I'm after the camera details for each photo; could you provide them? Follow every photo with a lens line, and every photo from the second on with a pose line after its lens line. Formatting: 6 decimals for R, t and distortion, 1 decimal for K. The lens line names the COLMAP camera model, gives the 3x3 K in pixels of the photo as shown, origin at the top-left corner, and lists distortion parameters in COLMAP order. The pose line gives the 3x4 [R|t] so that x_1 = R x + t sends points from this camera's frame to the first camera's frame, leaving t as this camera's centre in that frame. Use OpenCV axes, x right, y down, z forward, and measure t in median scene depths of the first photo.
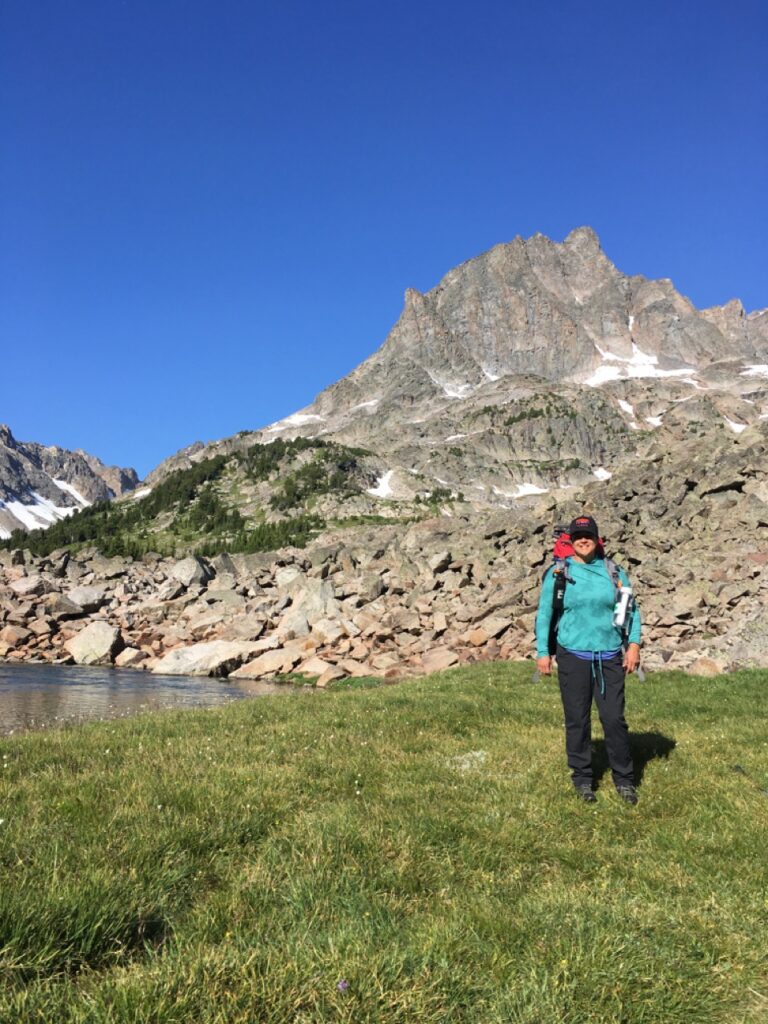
lens RADIAL K [[855.5, 0, 382.3], [0, 855.5, 510.8], [0, 0, 1]] dist [0.044448, 0.004553]
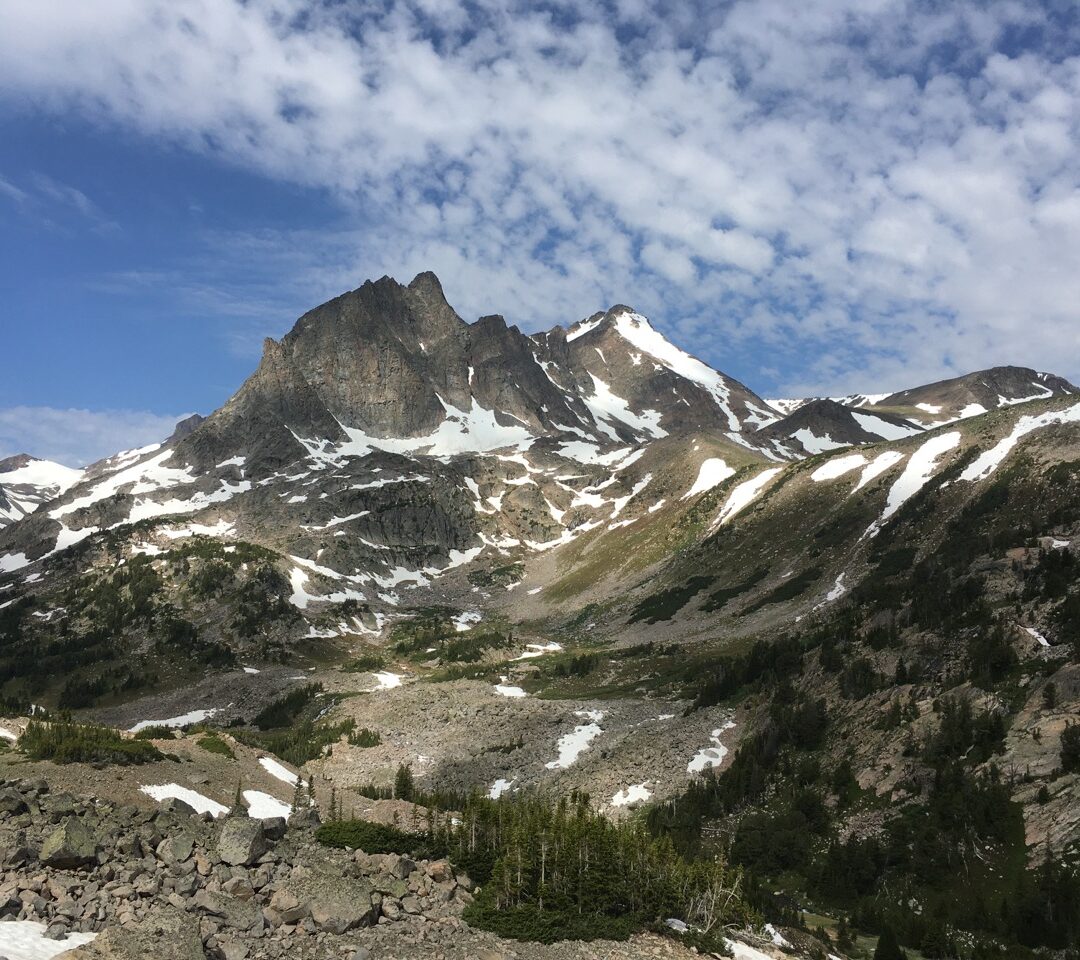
lens RADIAL K [[1024.3, 0, 541.3], [0, 1024.3, 479.5], [0, 0, 1]] dist [0.001211, 0.000000]
pose [[0.930325, 0.020865, 0.366141, -0.151793], [-0.024429, 0.999689, 0.005104, -0.143945], [-0.365921, -0.013693, 0.930545, -0.368155]]
